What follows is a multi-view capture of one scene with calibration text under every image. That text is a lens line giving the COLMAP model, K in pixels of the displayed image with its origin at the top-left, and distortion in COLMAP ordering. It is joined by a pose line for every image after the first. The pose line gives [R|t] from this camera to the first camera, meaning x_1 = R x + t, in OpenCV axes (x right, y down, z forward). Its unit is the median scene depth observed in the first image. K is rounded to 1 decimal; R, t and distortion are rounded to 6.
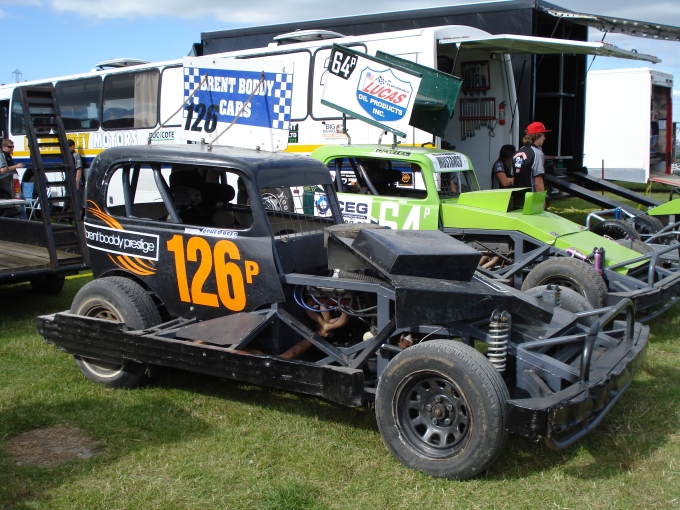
lens RADIAL K [[773.5, 0, 340.7], [0, 773.5, 252.9], [0, 0, 1]] dist [-0.087335, 0.000000]
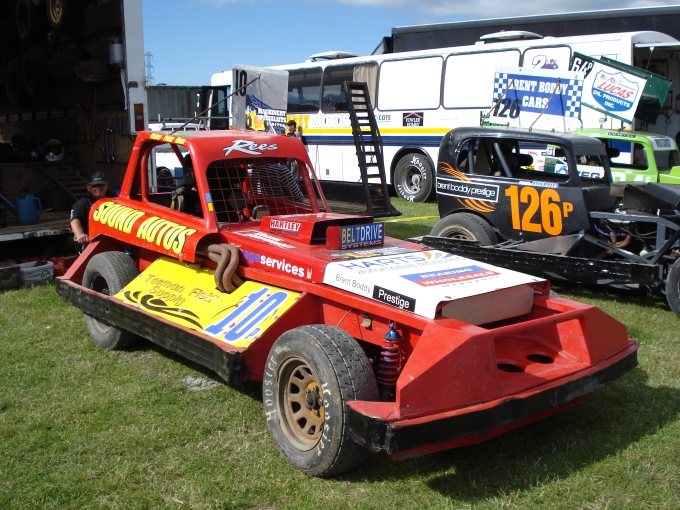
lens RADIAL K [[773.5, 0, 339.1], [0, 773.5, 257.2], [0, 0, 1]] dist [-0.087335, 0.000000]
pose [[0.989743, 0.031922, -0.139250, -0.299090], [-0.028105, 0.999176, 0.029291, 0.074802], [0.140070, -0.025077, 0.989824, -0.505124]]
